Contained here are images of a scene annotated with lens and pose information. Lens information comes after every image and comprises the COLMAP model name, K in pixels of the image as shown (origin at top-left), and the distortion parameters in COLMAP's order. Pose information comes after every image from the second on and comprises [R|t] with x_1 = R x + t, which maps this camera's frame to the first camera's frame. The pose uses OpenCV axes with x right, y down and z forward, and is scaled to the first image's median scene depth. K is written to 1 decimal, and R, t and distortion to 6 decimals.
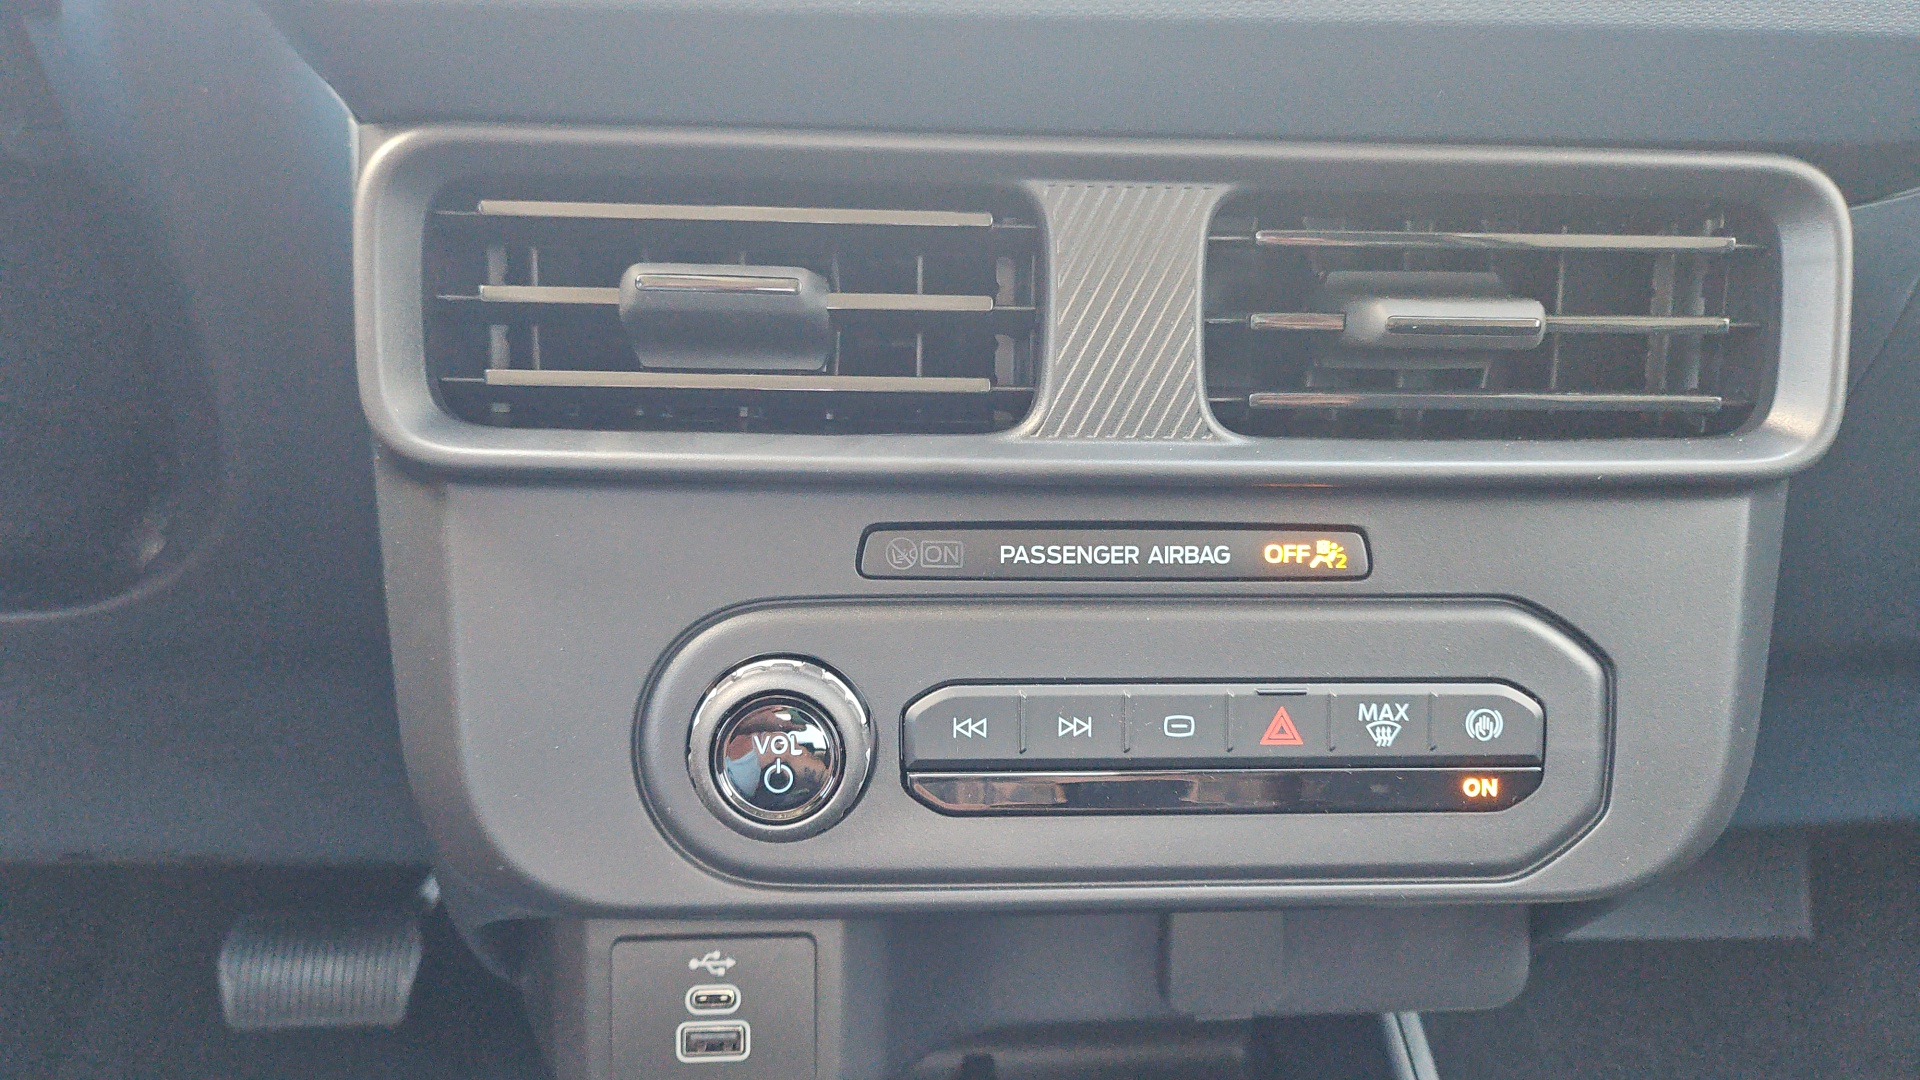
lens RADIAL K [[1354.6, 0, 981.9], [0, 1354.6, 543.3], [0, 0, 1]] dist [0.069885, -0.080466]
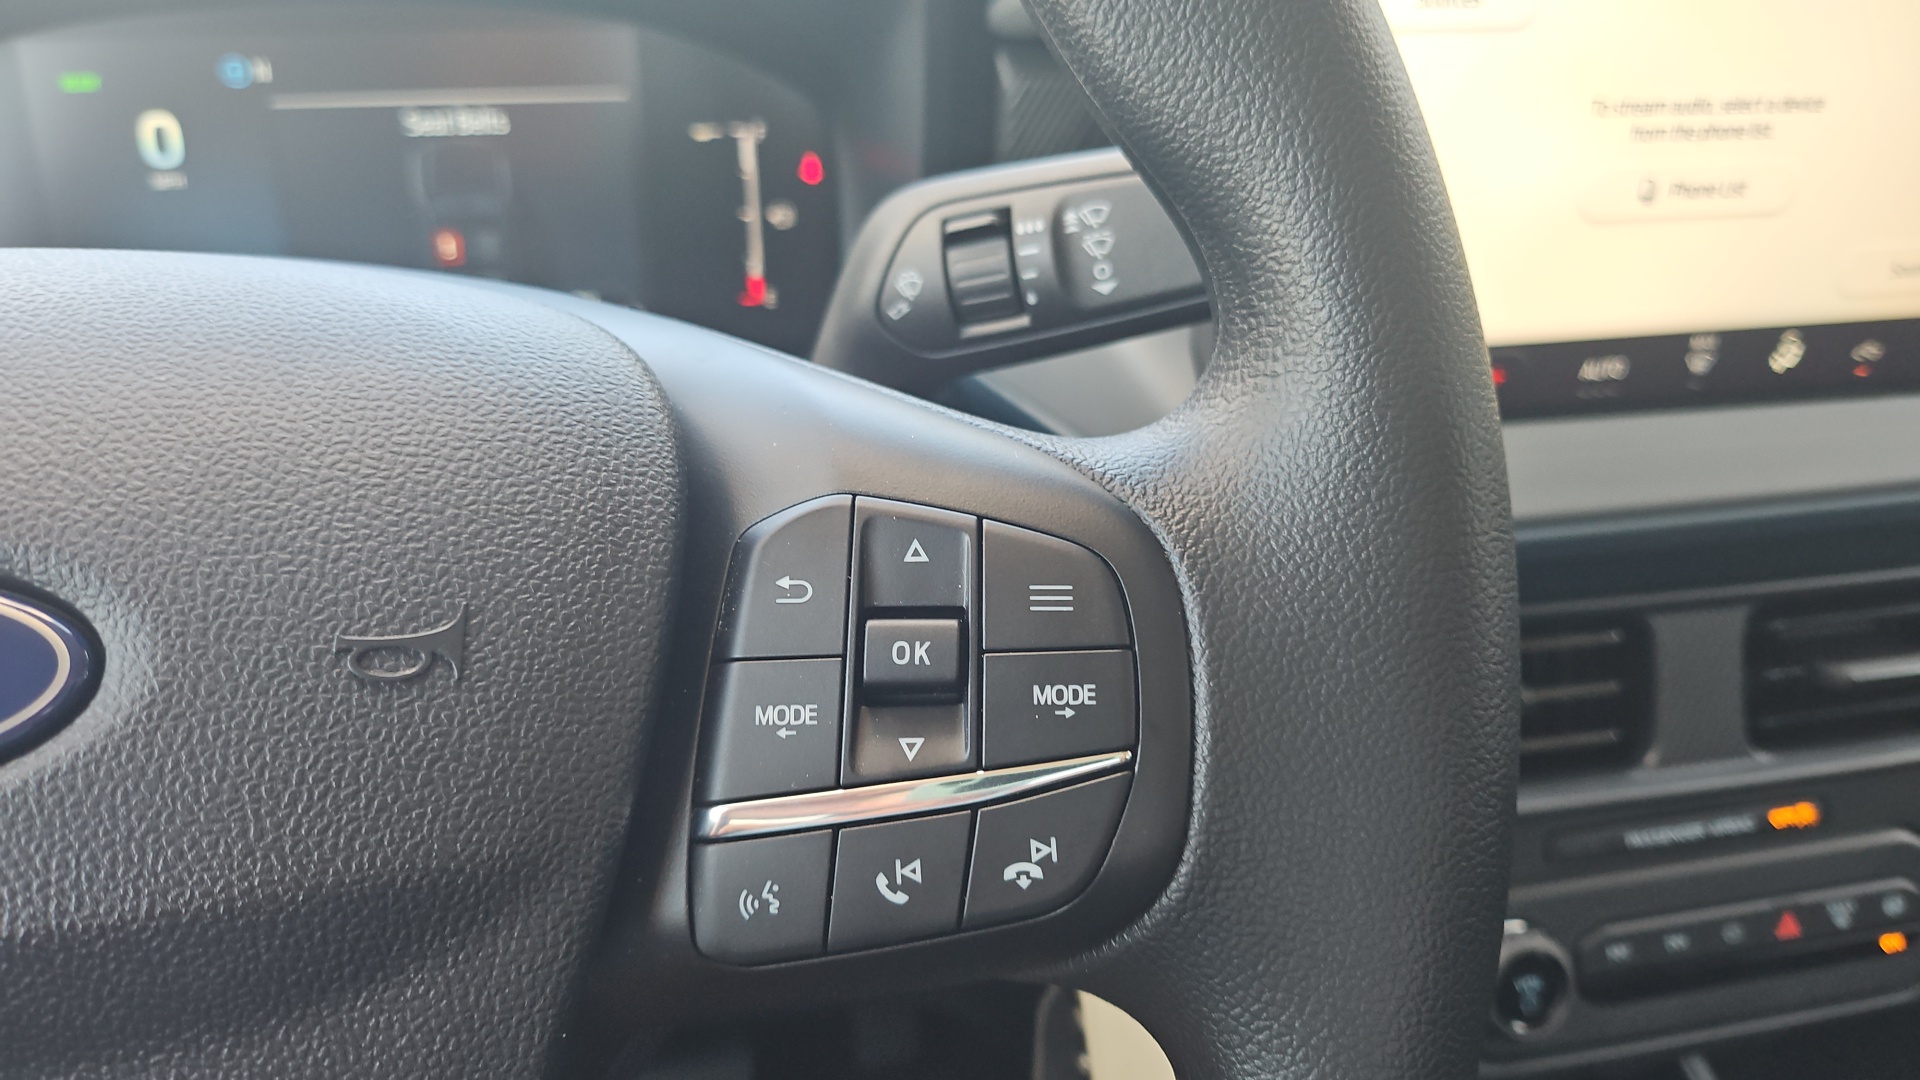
lens RADIAL K [[1420.8, 0, 960.0], [0, 1420.8, 540.0], [0, 0, 1]] dist [0.005776, -0.042837]
pose [[0.990274, -0.083998, 0.110909, -0.900079], [0.079609, 0.995880, 0.043428, -0.469823], [-0.114100, -0.034176, 0.992881, -0.541566]]
